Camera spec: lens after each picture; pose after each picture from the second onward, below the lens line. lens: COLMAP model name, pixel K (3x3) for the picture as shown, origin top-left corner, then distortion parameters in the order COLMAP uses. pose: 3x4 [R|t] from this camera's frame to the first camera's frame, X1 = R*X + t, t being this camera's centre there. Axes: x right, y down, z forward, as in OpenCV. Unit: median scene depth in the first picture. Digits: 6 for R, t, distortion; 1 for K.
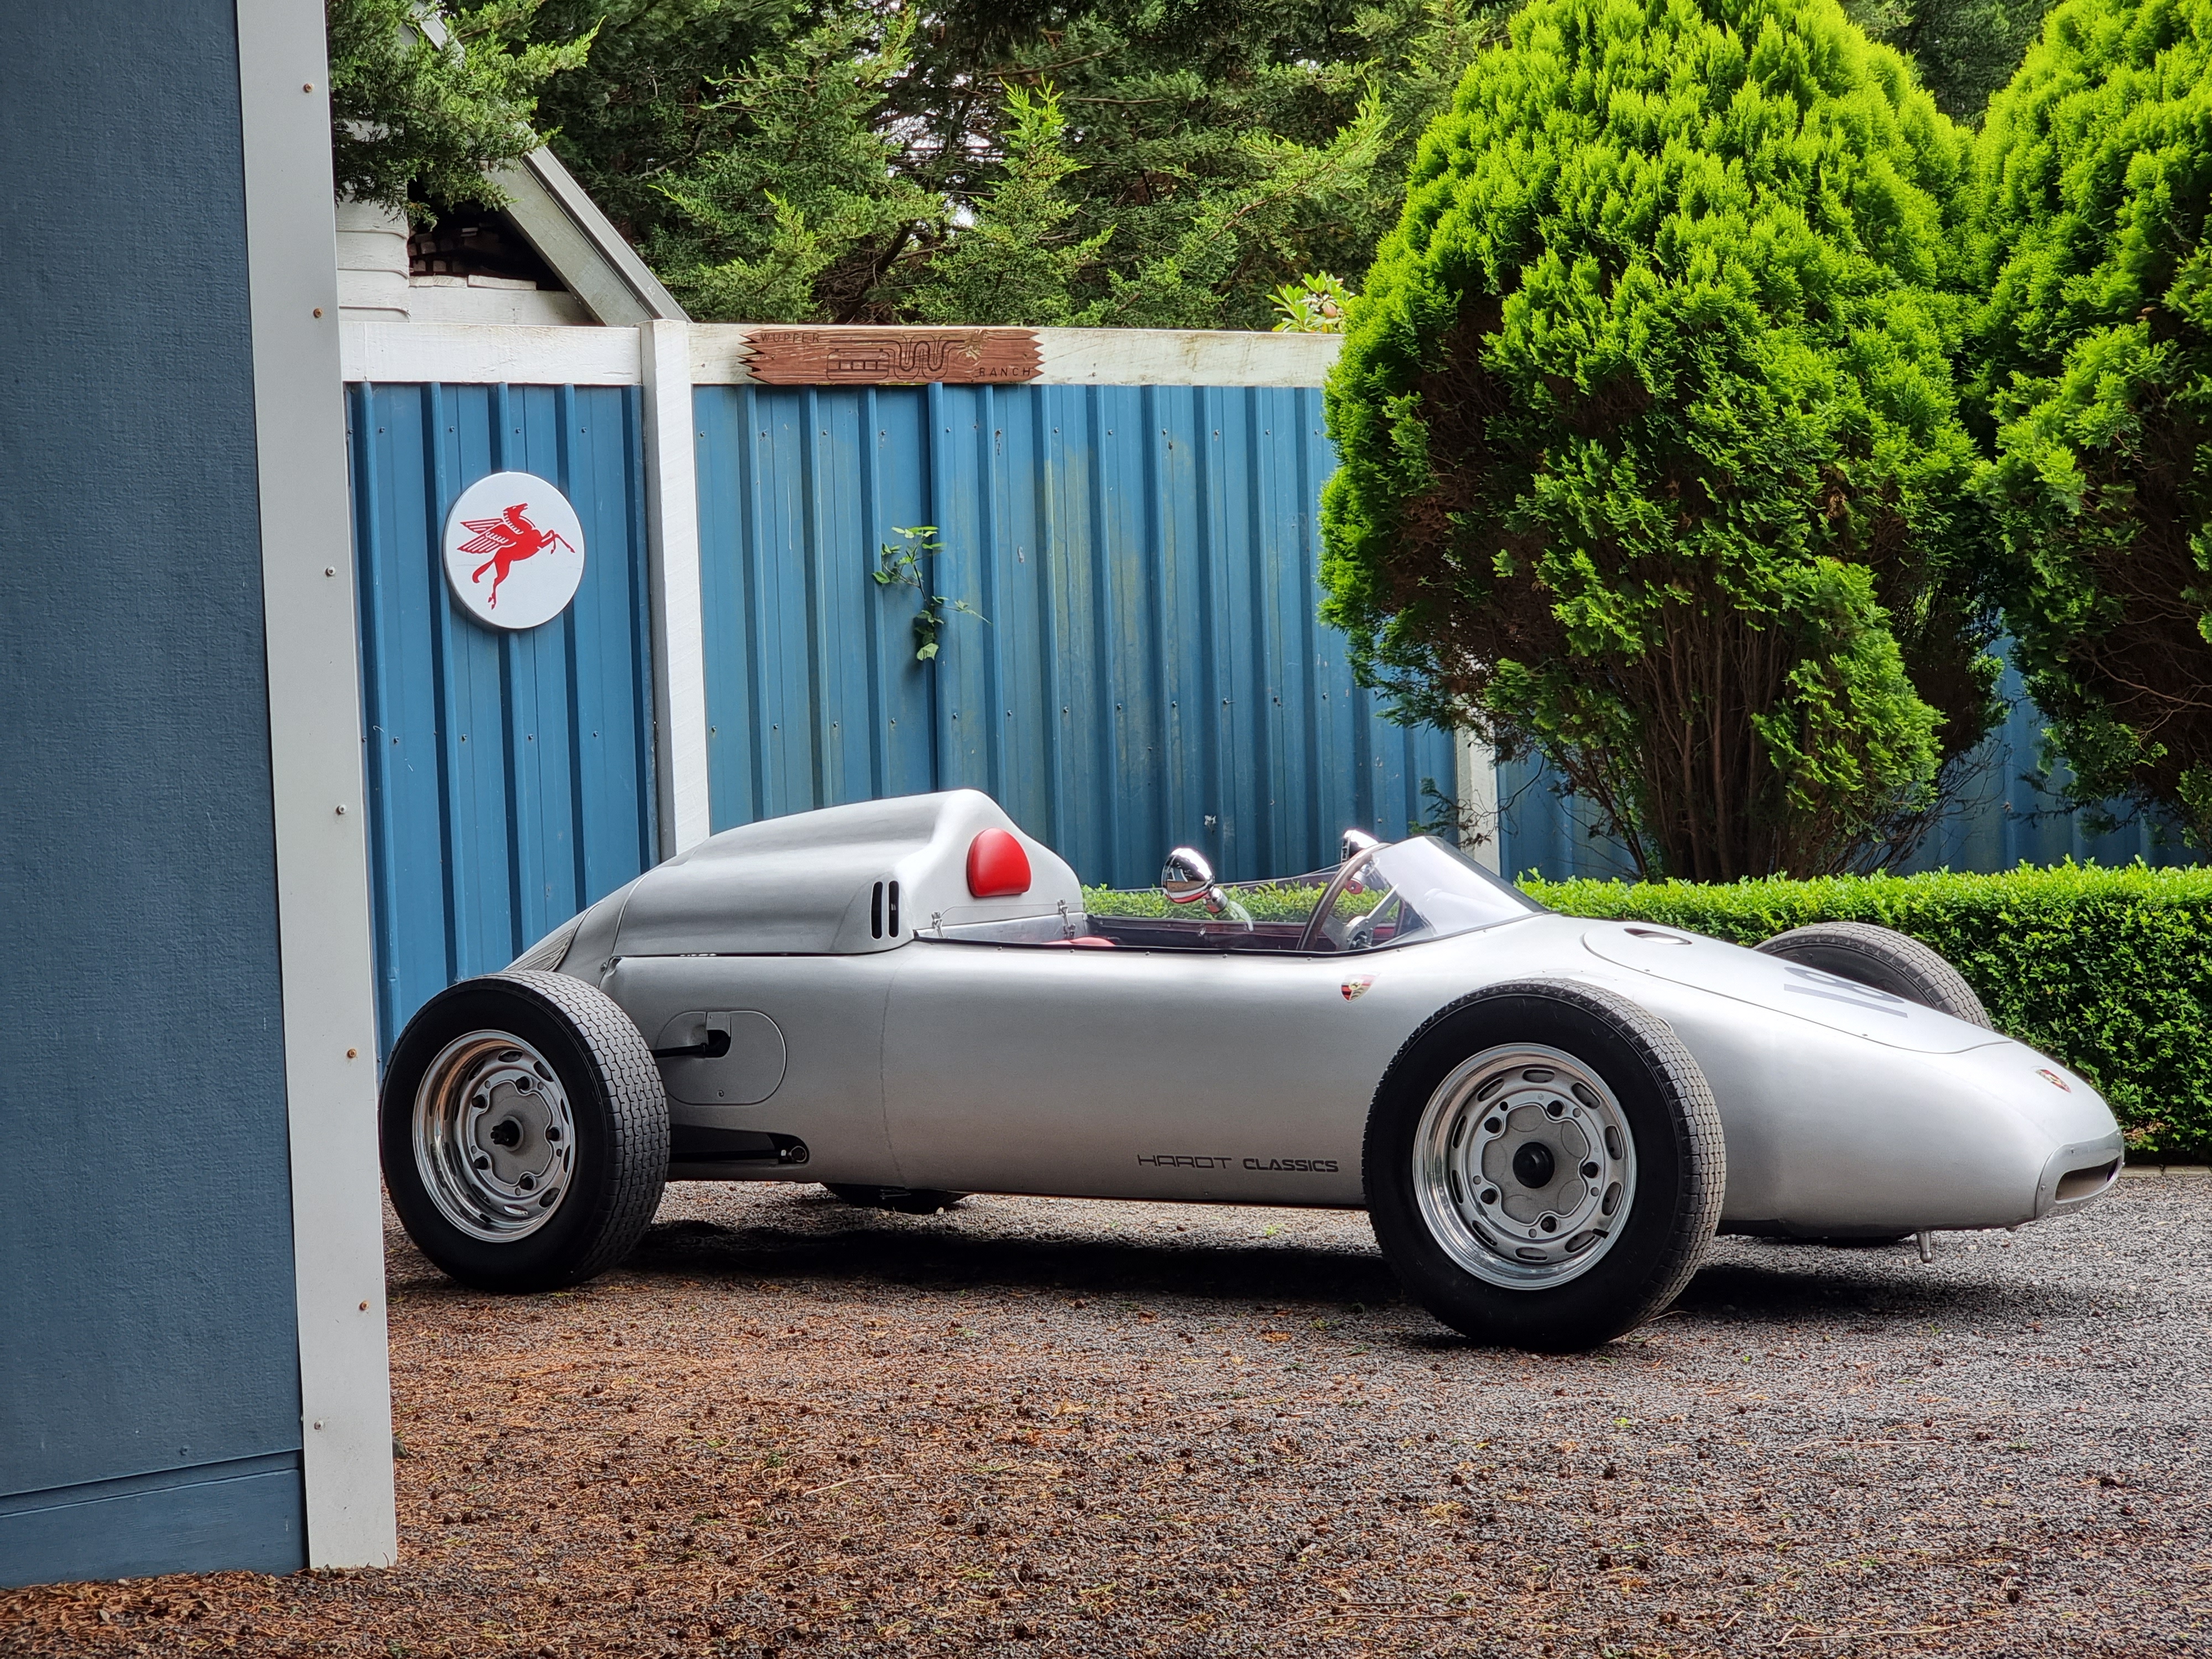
lens RADIAL K [[4482.8, 0, 1106.0], [0, 4482.8, 829.5], [0, 0, 1]] dist [-0.151366, 1.626525]
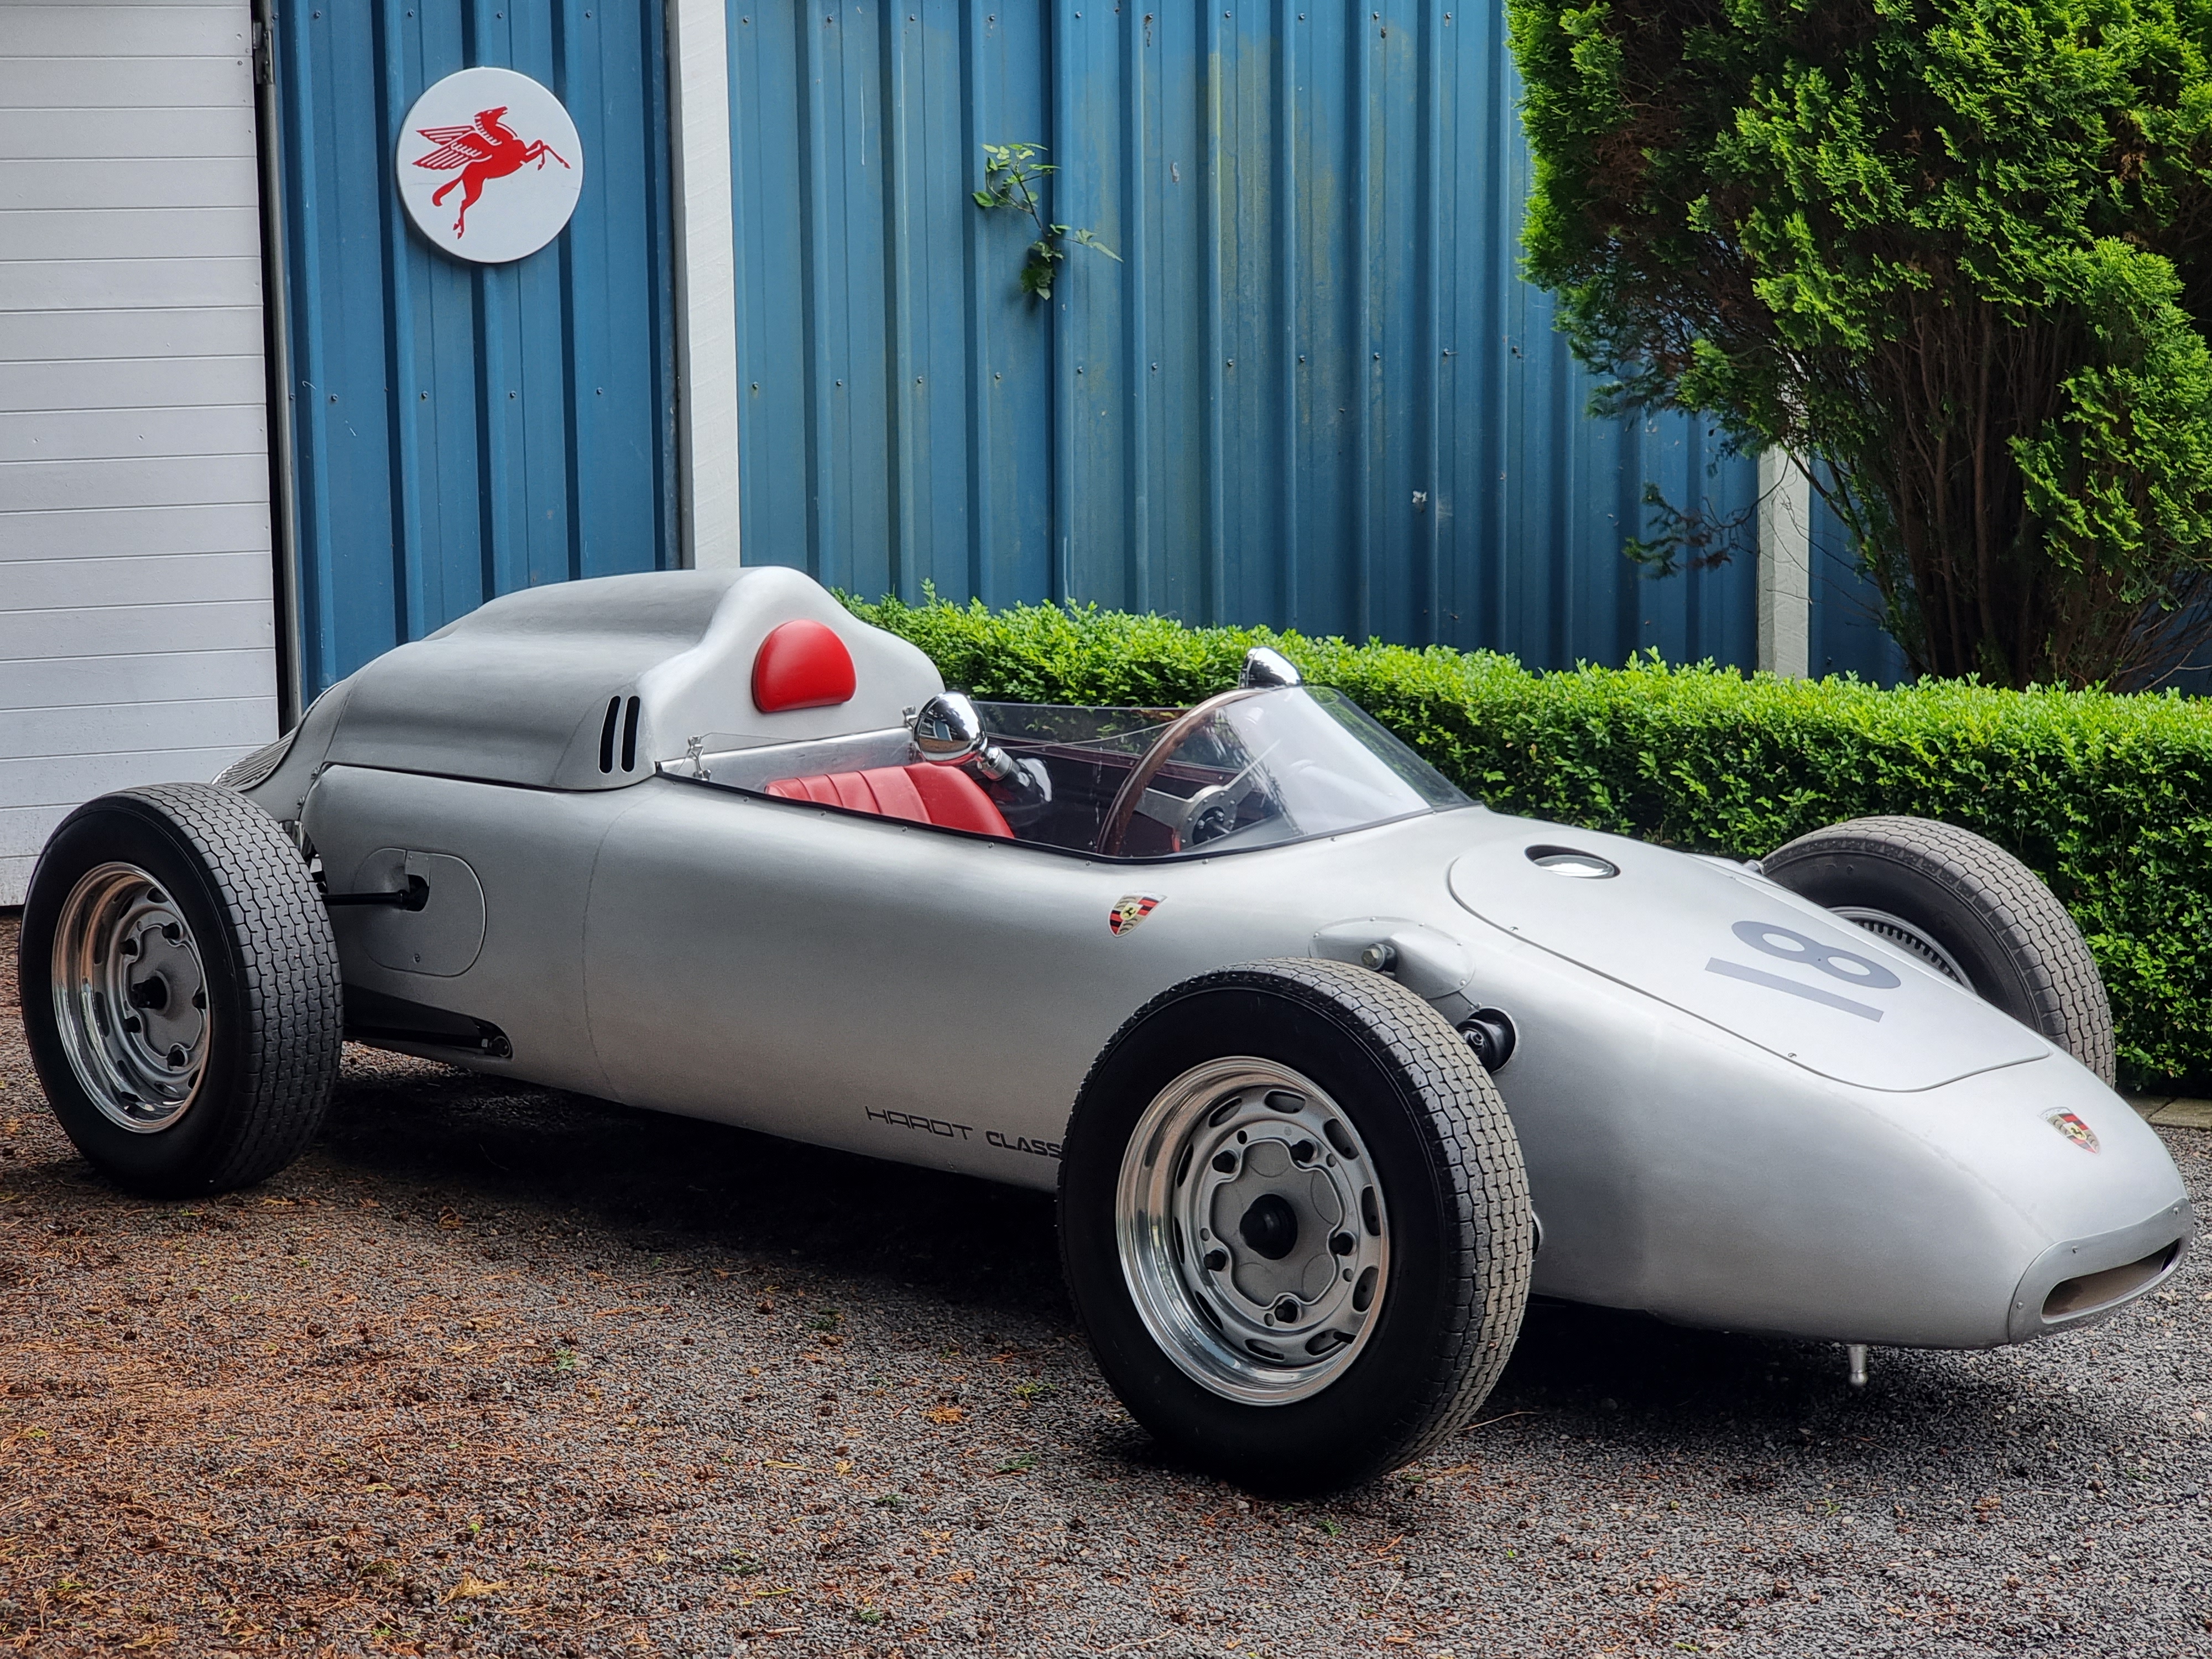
lens RADIAL K [[4482.8, 0, 1106.0], [0, 4482.8, 829.5], [0, 0, 1]] dist [-0.151366, 1.626525]
pose [[0.982892, 0.055693, -0.175563, 0.132697], [-0.033137, 0.991106, 0.128885, -0.053354], [0.181179, -0.120862, 0.975995, 0.221875]]
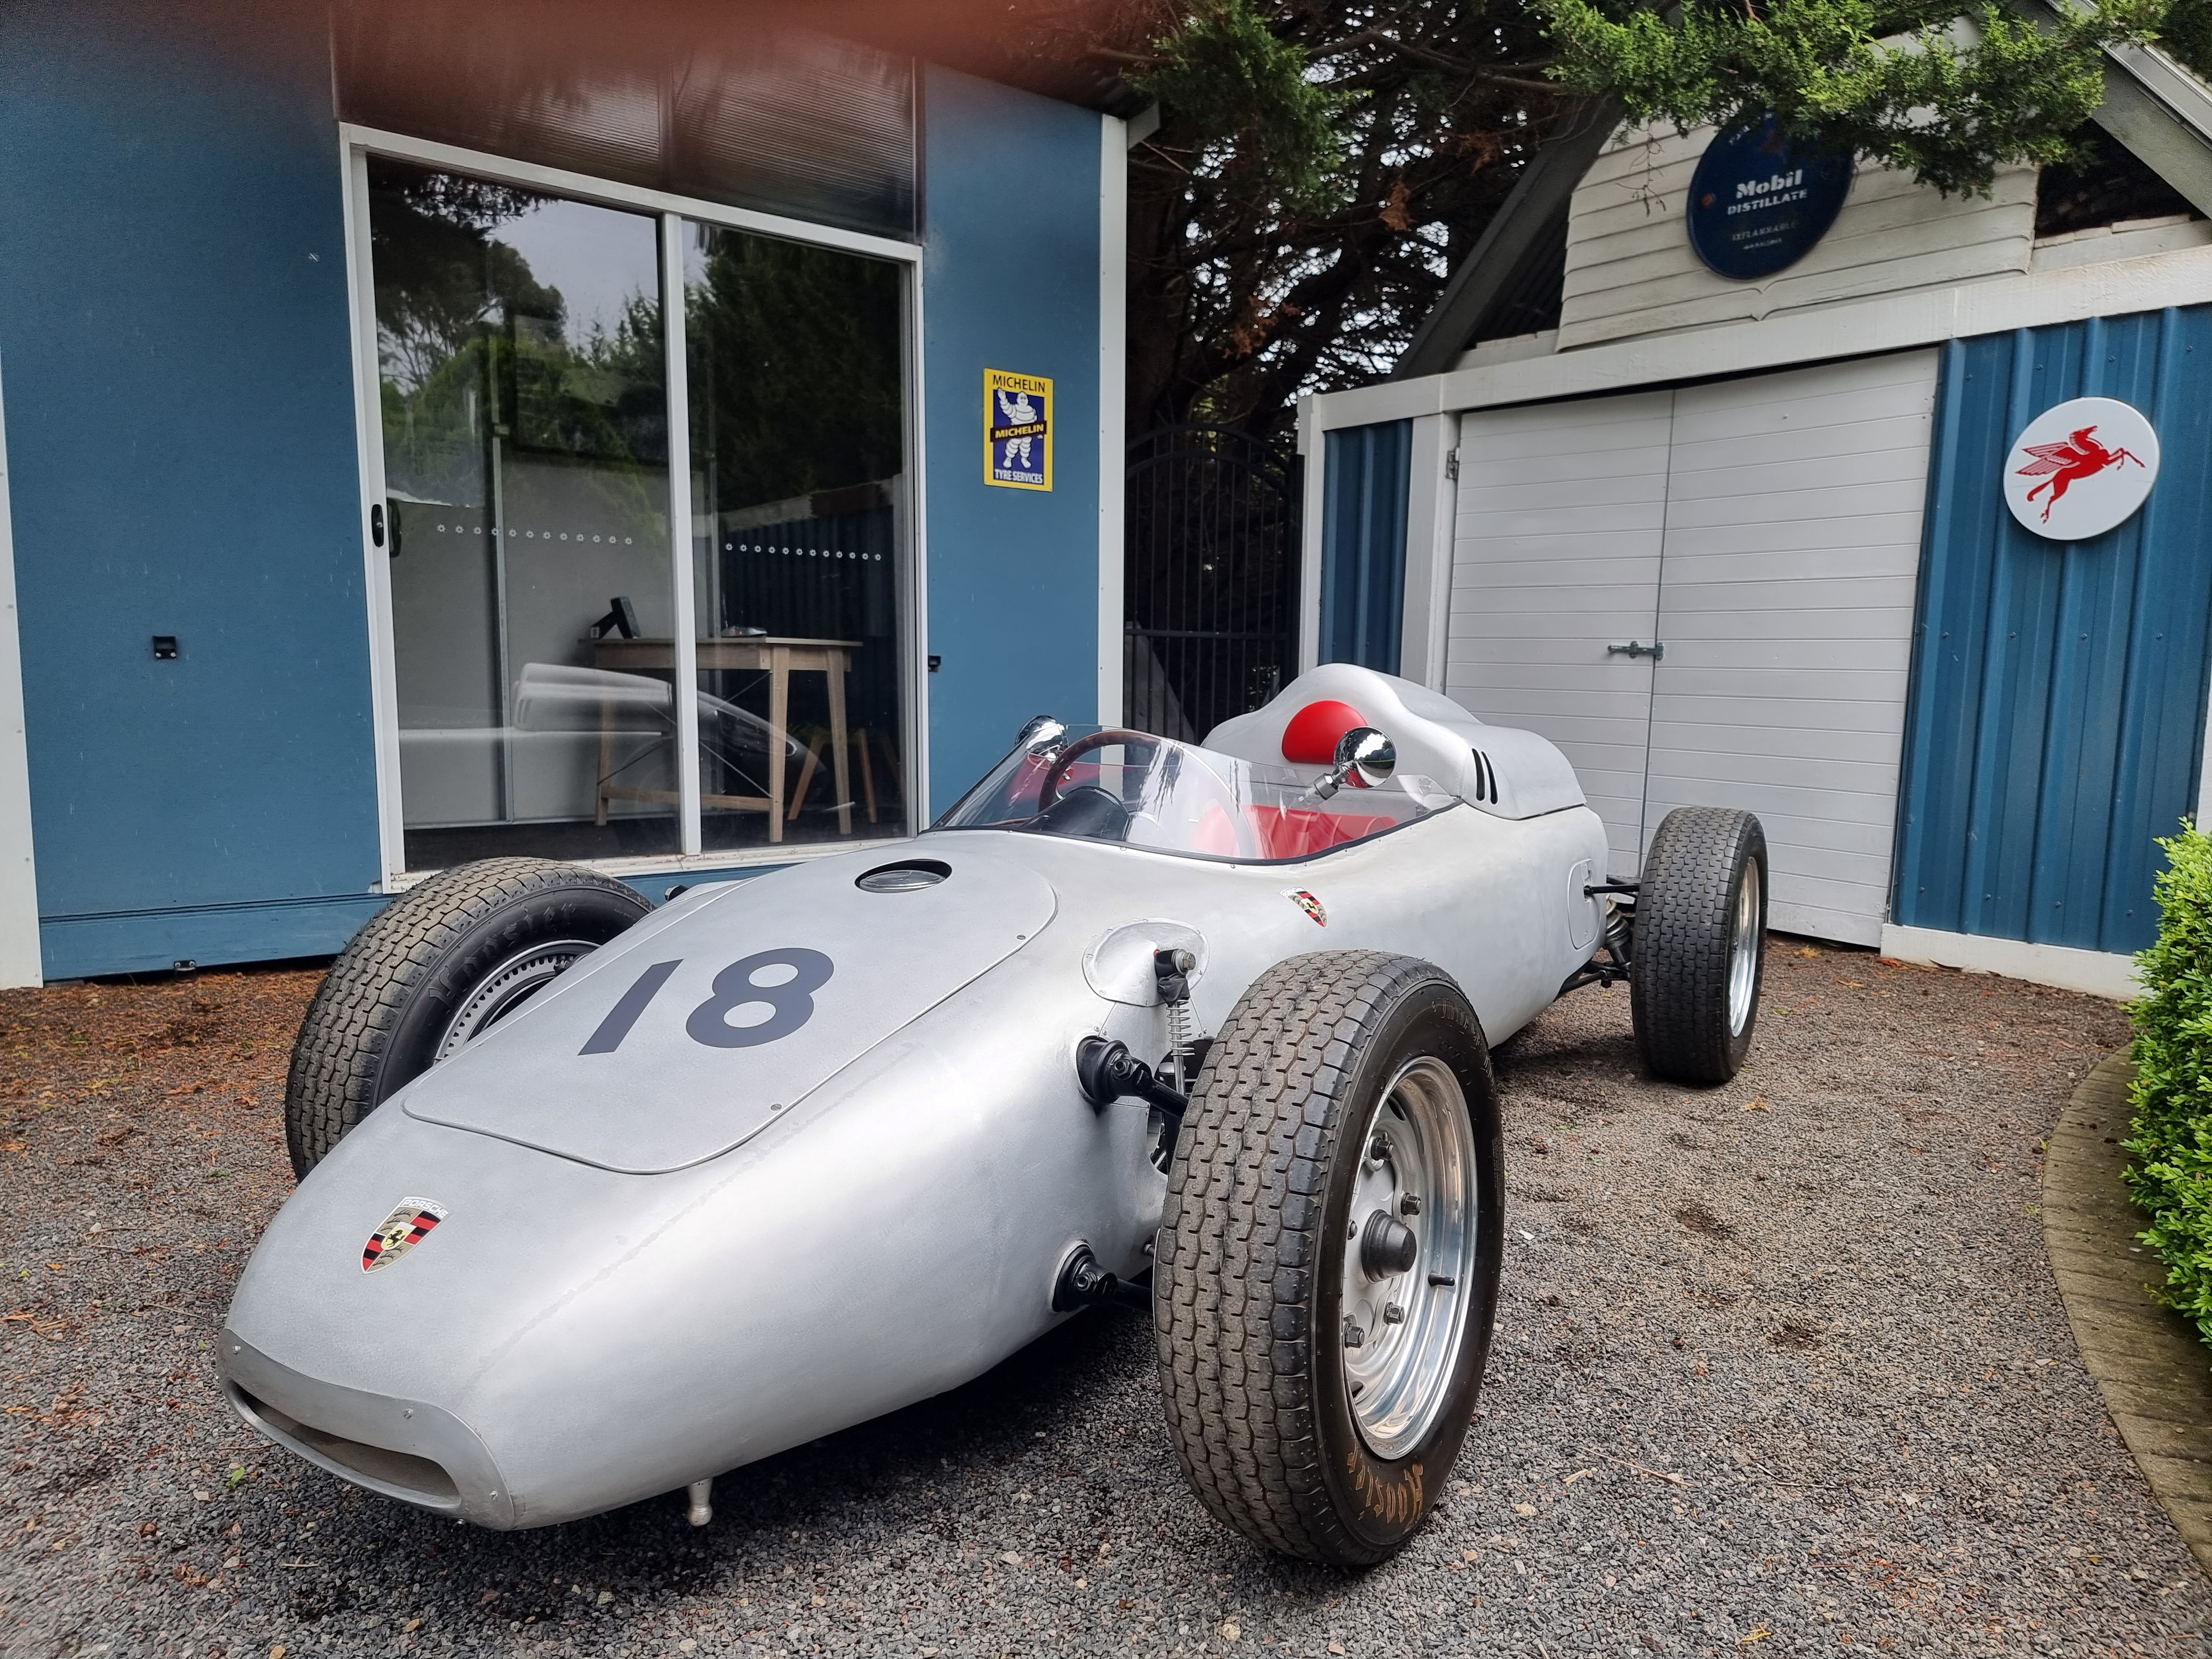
lens RADIAL K [[1546.1, 0, 1133.4], [0, 1546.1, 860.3], [0, 0, 1]] dist [0.070437, -0.056827]
pose [[0.033479, 0.165124, -0.985704, 0.282861], [-0.058828, 0.984873, 0.162987, -0.016473], [0.997707, 0.052530, 0.042687, 0.780618]]
